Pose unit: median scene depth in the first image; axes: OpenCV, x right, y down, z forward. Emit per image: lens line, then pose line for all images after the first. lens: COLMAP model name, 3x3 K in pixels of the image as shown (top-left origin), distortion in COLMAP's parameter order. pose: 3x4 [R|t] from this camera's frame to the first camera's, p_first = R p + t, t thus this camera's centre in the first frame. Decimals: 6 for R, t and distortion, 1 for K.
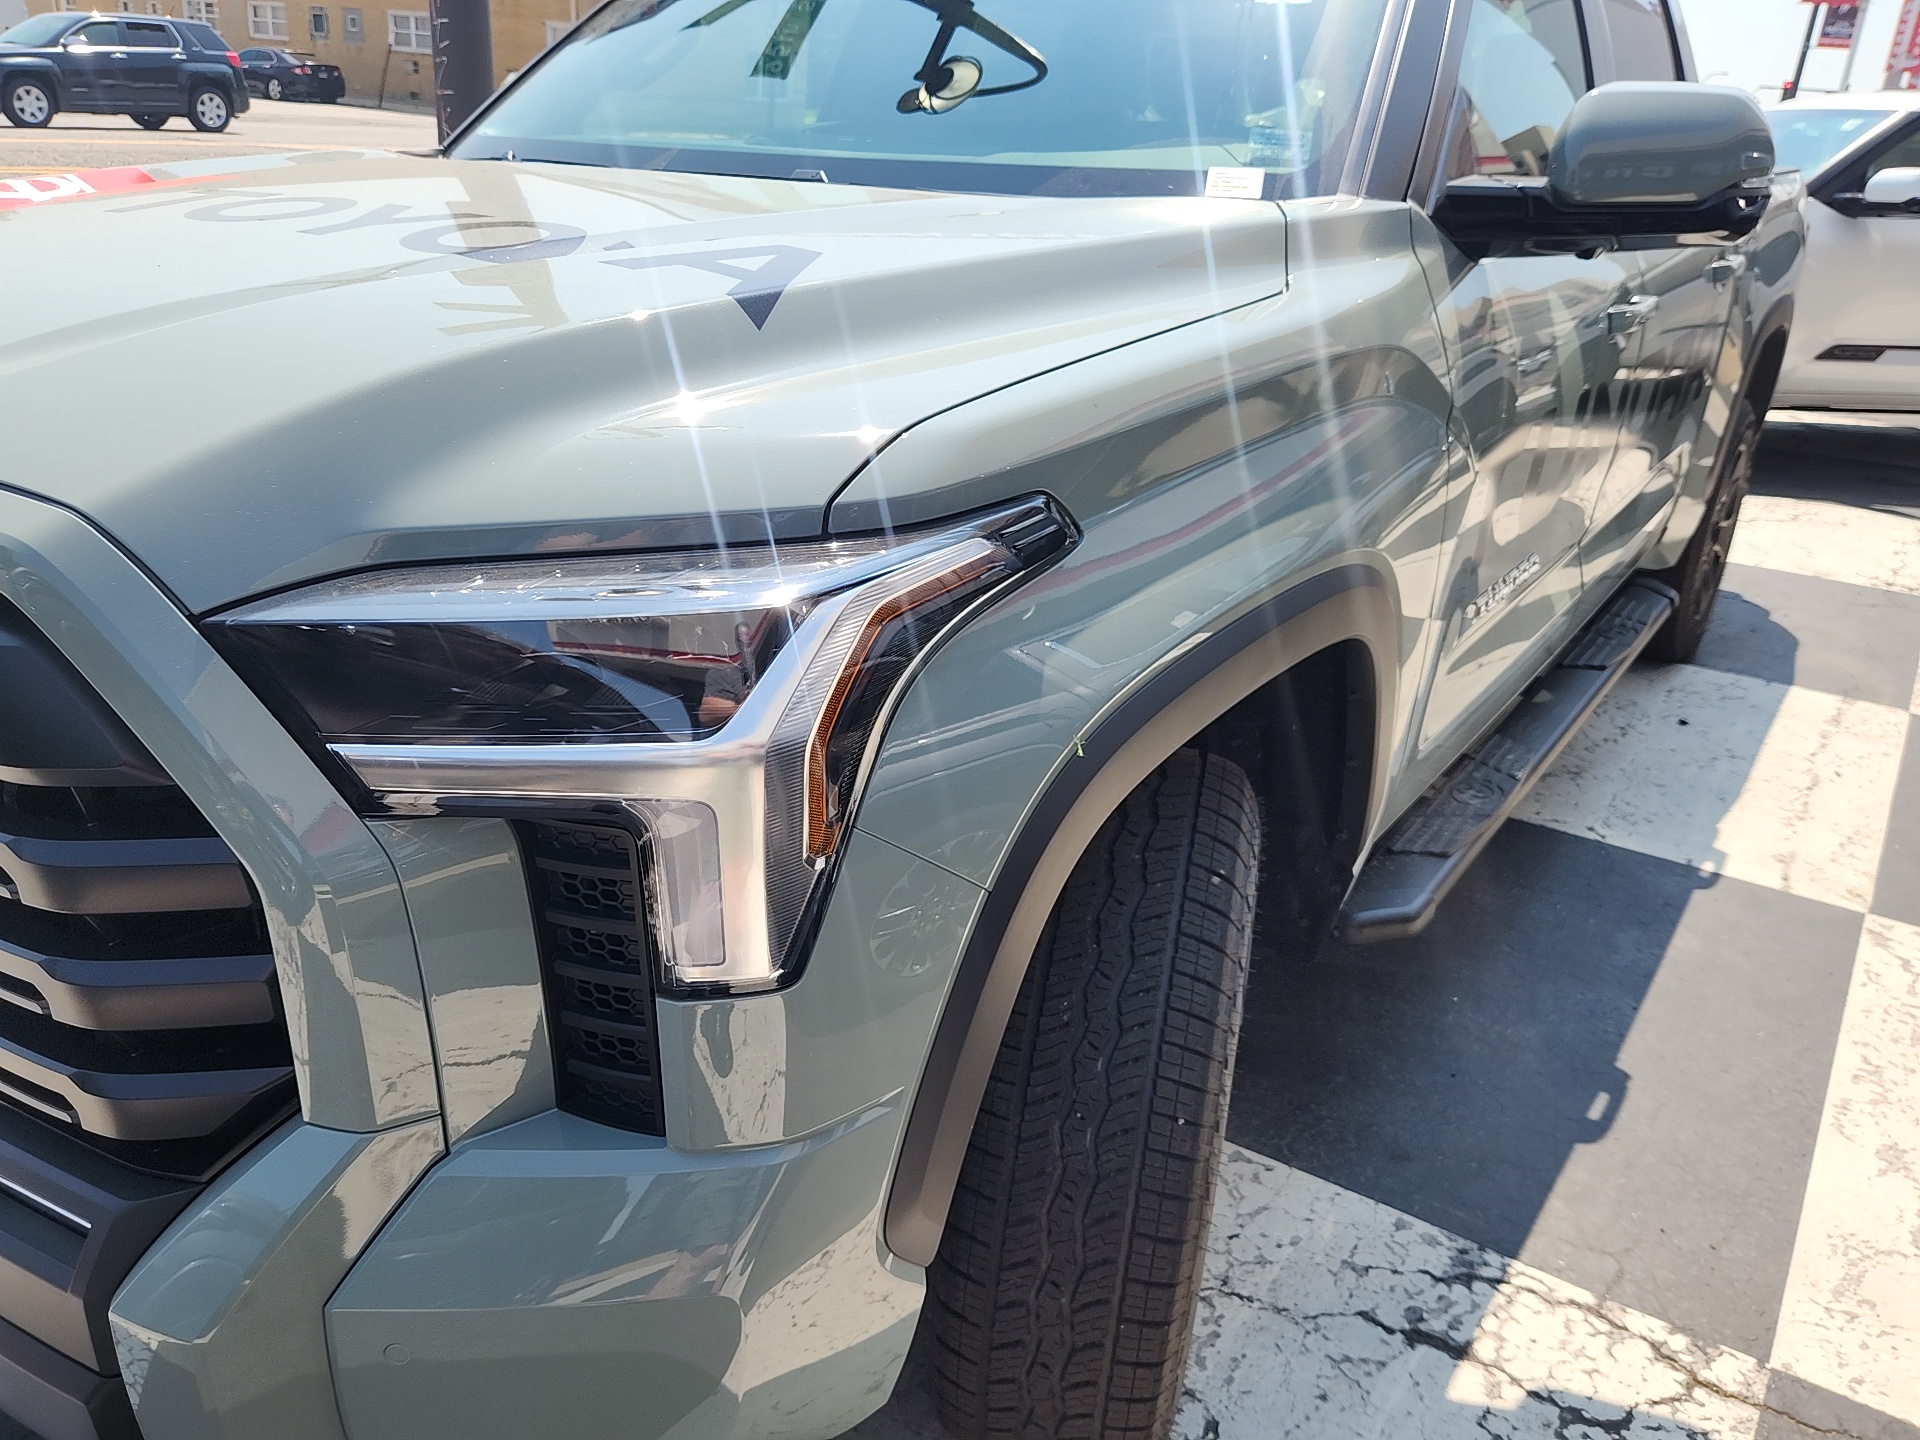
lens RADIAL K [[1450.9, 0, 960.0], [0, 1450.9, 720.0], [0, 0, 1]] dist [0.076296, -0.068710]
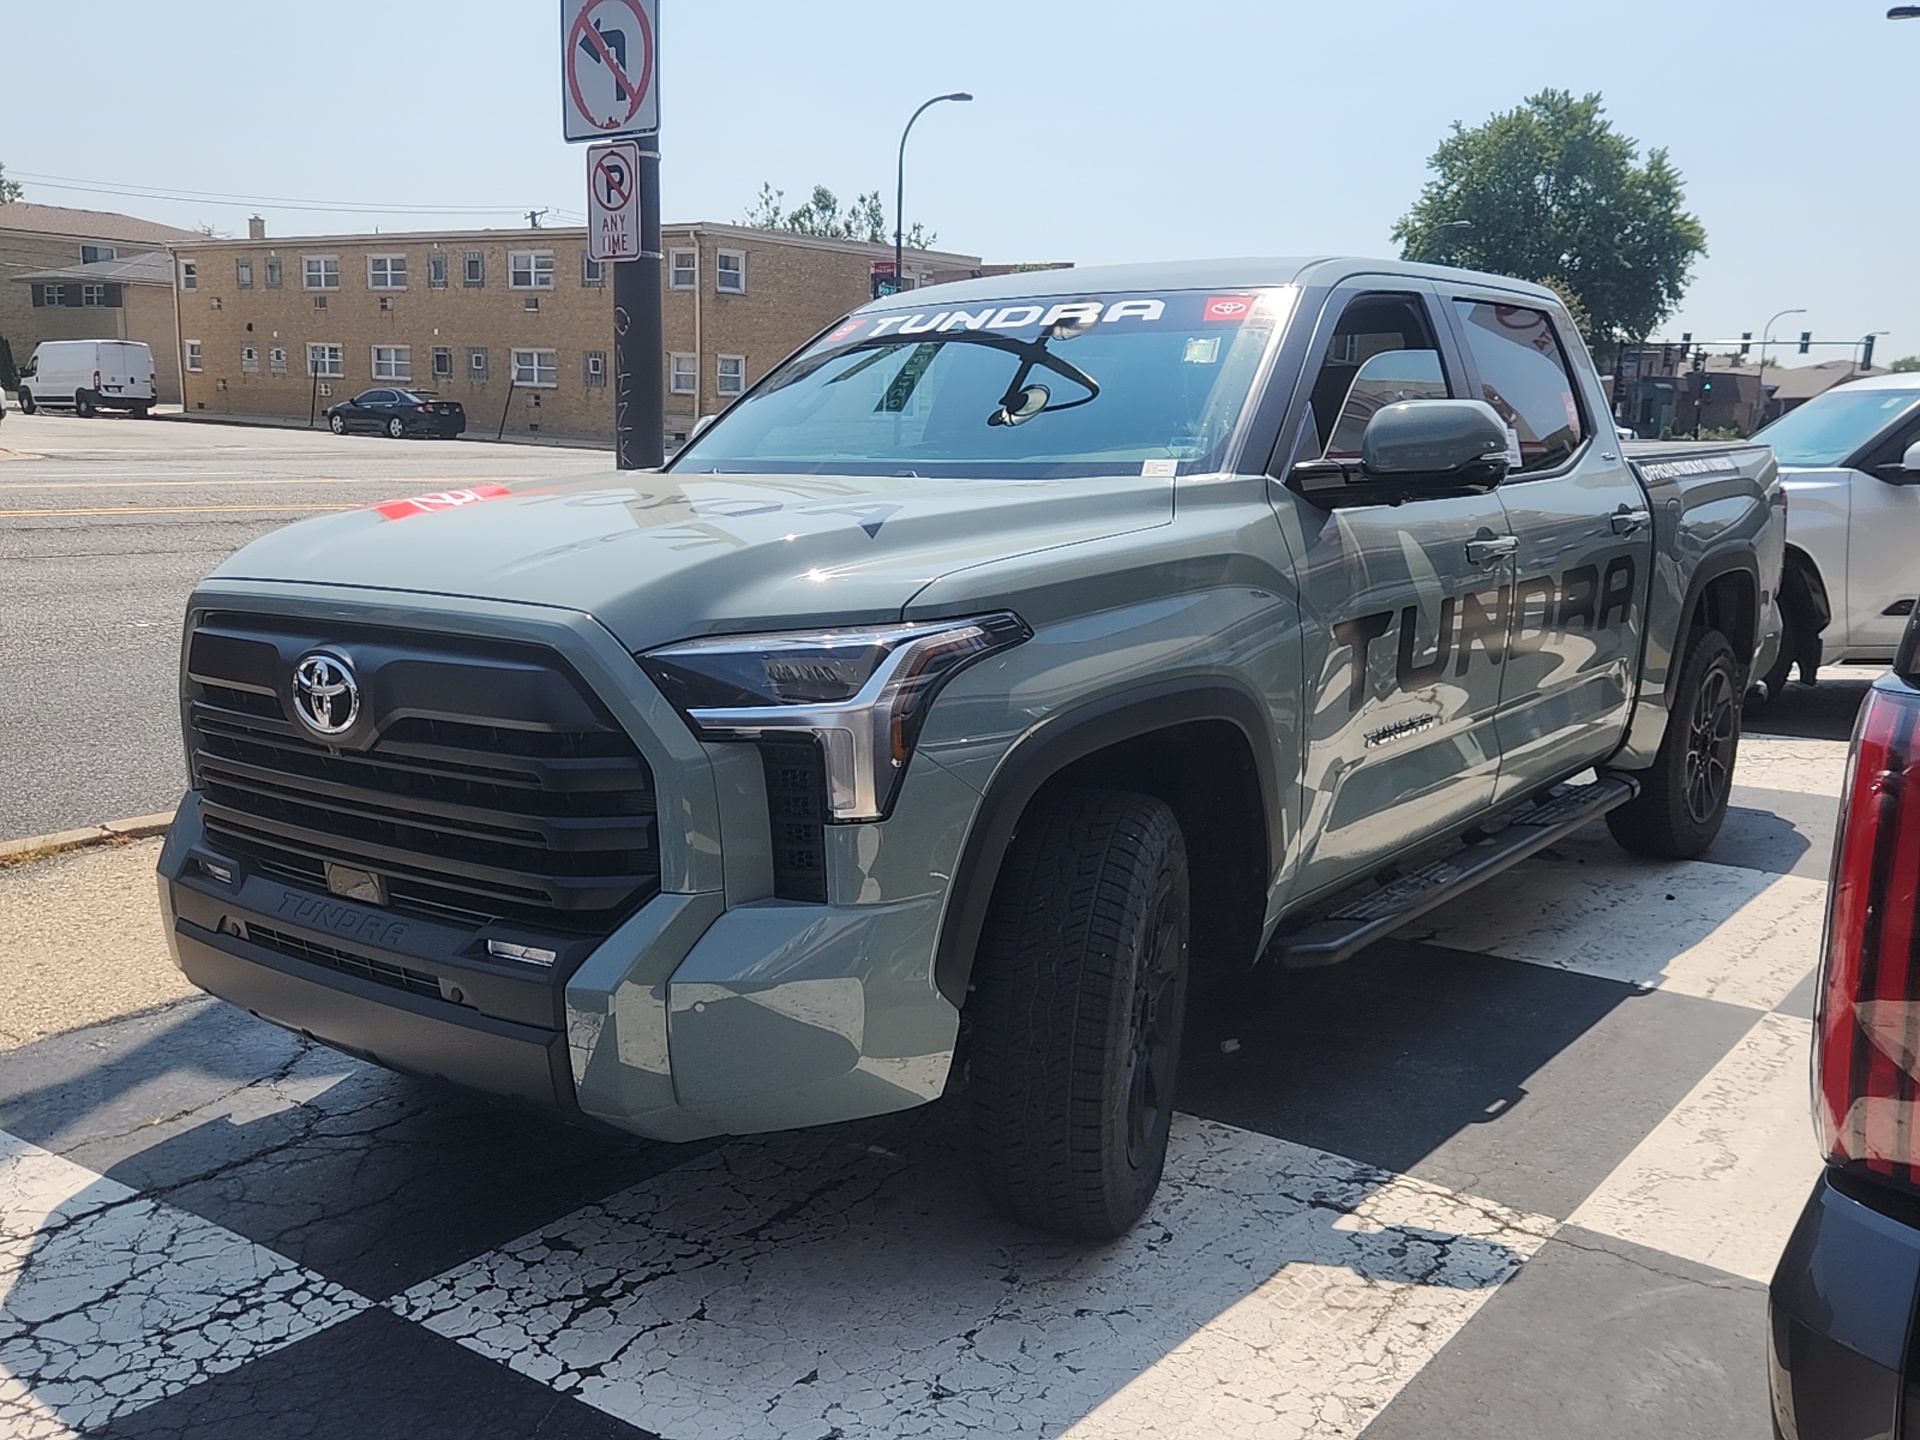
lens RADIAL K [[1679.8, 0, 1020.4], [0, 1679.8, 722.5], [0, 0, 1]] dist [0.071718, -0.084666]
pose [[0.998318, -0.030928, -0.049030, 0.105726], [0.019809, 0.976880, -0.212867, 0.289660], [0.054480, 0.211538, 0.975850, -0.732380]]
